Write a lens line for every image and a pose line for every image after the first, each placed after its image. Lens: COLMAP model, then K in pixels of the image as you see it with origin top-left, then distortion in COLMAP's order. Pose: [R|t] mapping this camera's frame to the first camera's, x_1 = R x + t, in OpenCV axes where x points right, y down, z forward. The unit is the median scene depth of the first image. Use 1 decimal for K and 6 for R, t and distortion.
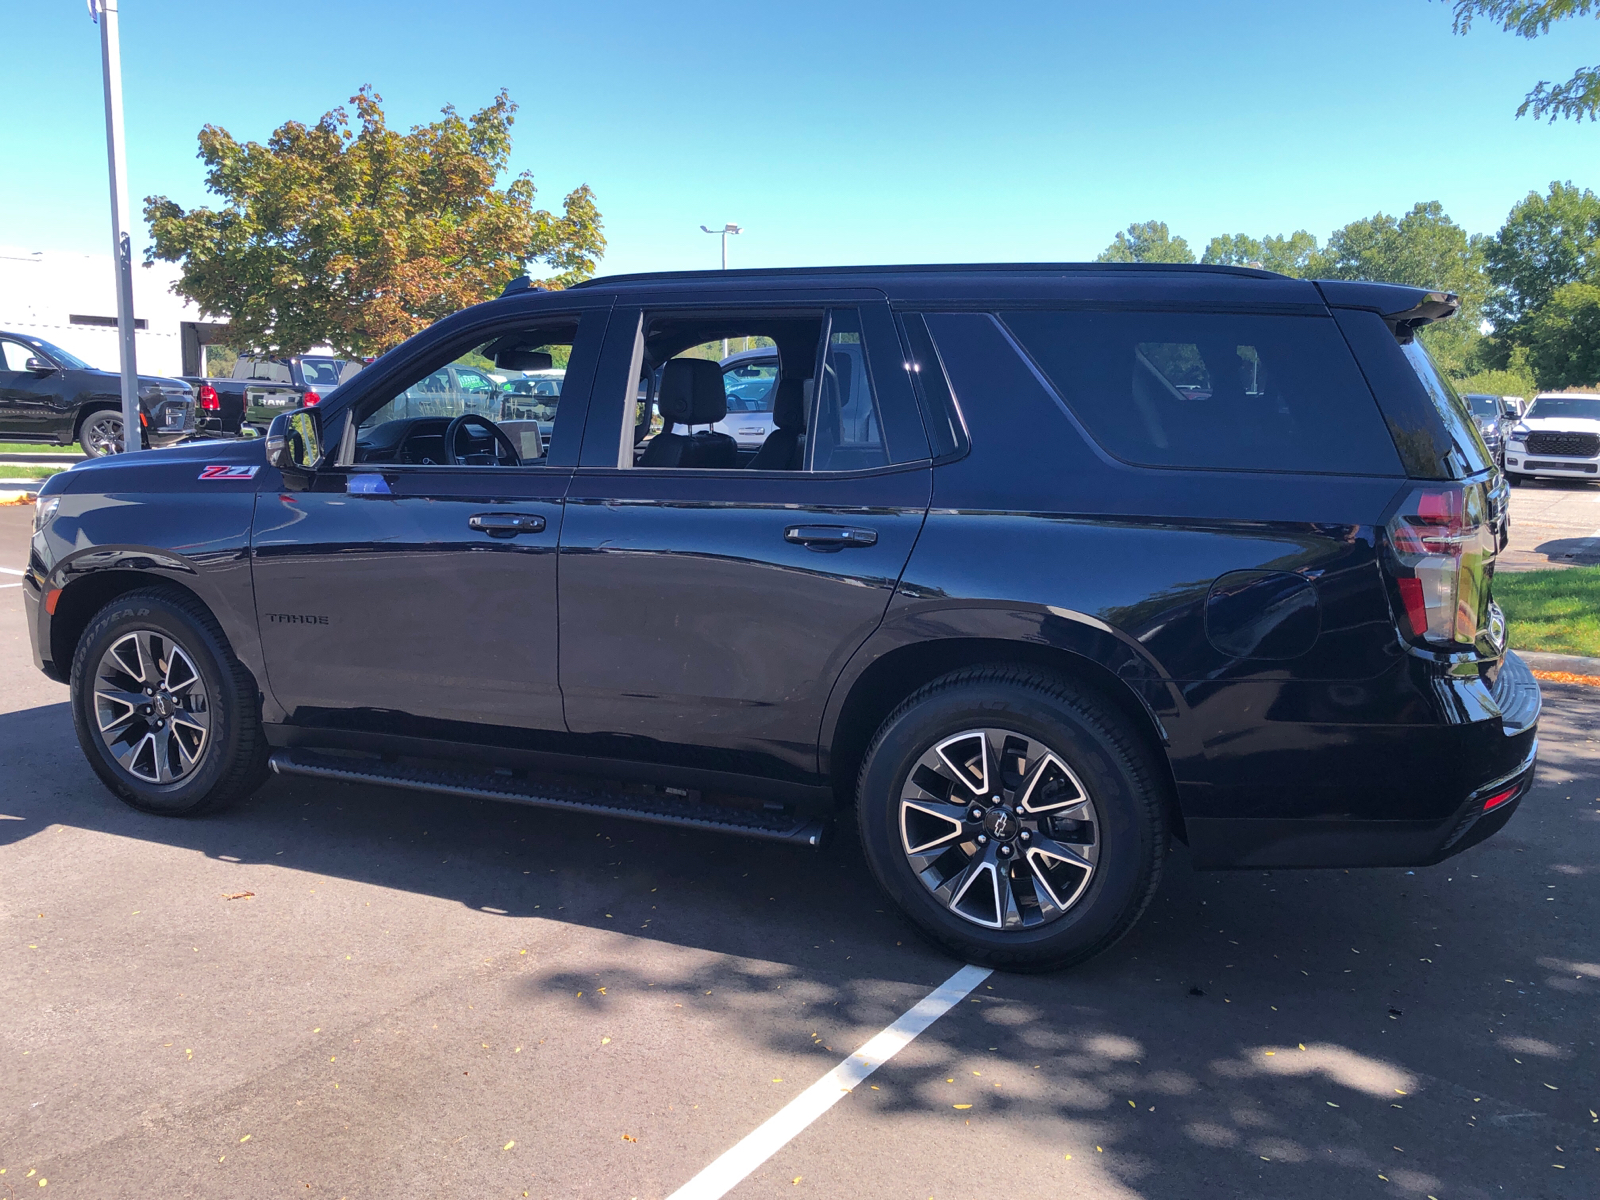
lens RADIAL K [[1393.2, 0, 800.5], [0, 1393.2, 586.3], [0, 0, 1]] dist [0.000057, 0.025410]
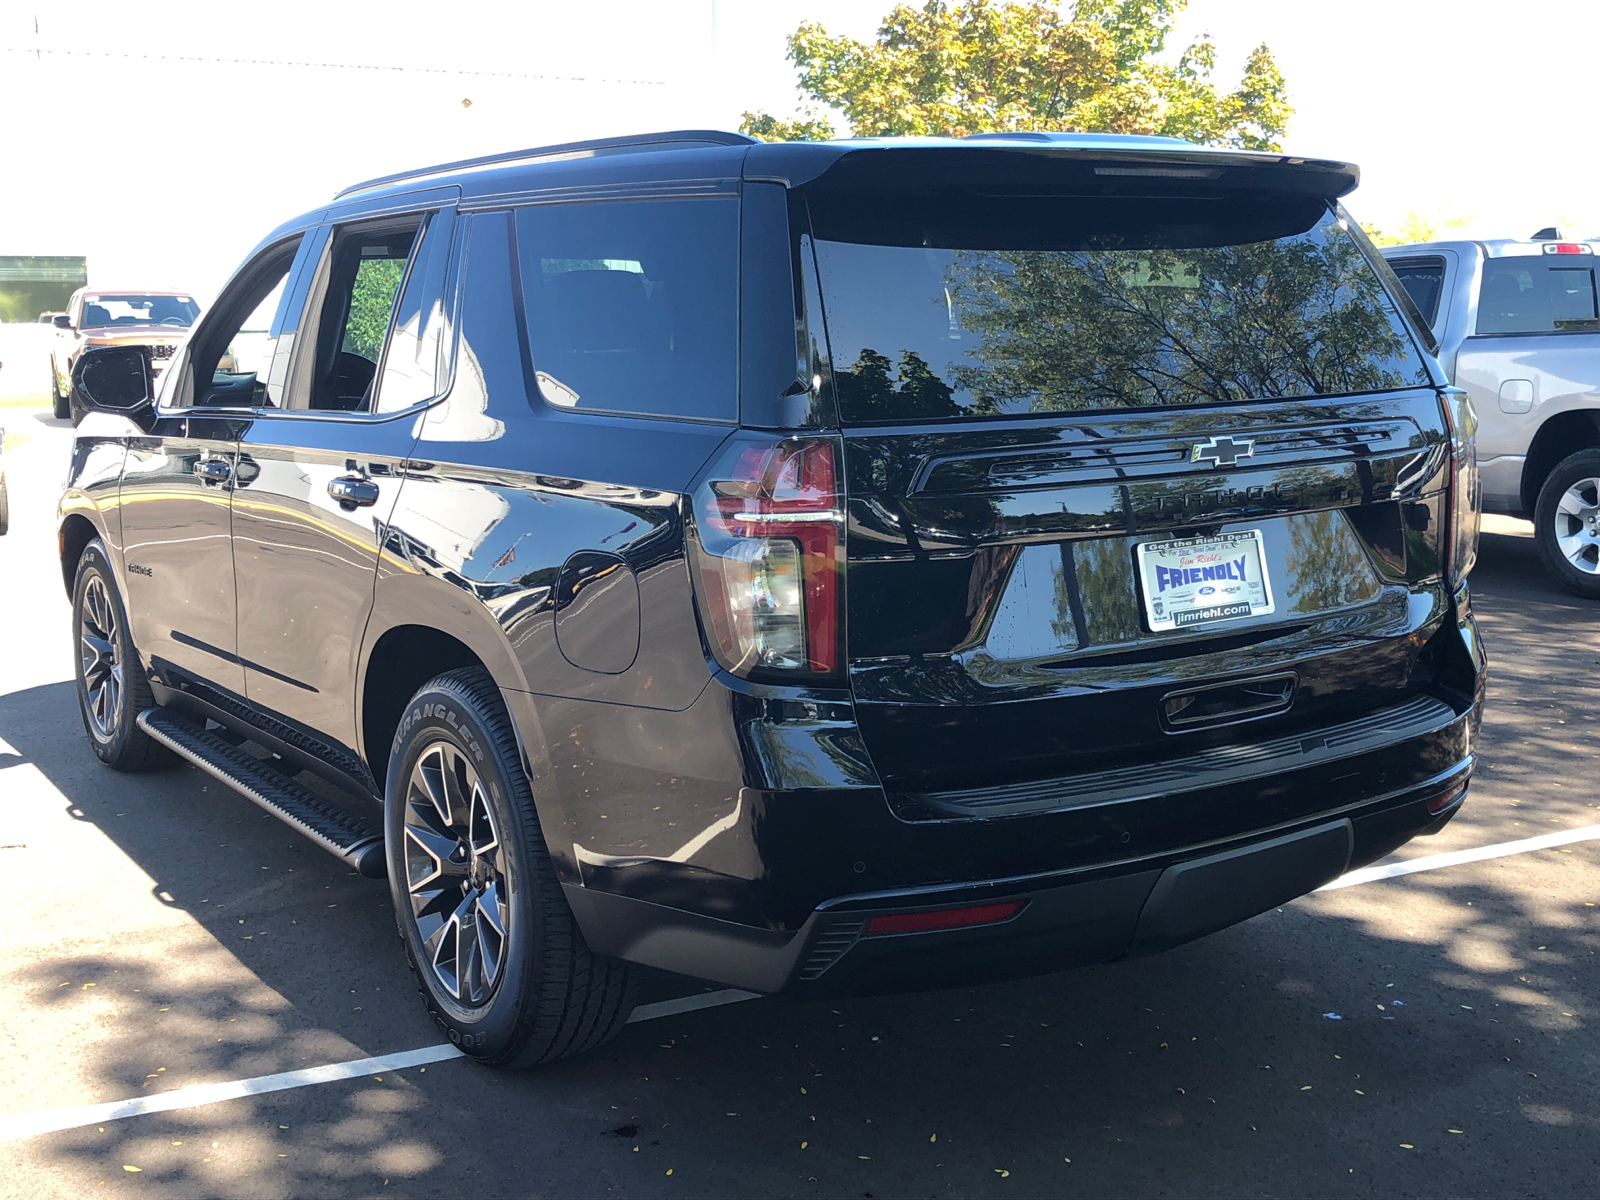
lens RADIAL K [[1823.3, 0, 800.0], [0, 1823.3, 600.0], [0, 0, 1]] dist [0.110396, -0.314304]
pose [[0.840583, 0.060461, -0.538299, 0.628989], [-0.055999, 0.998126, 0.024664, -0.011799], [0.538781, 0.009412, 0.842393, 0.169448]]
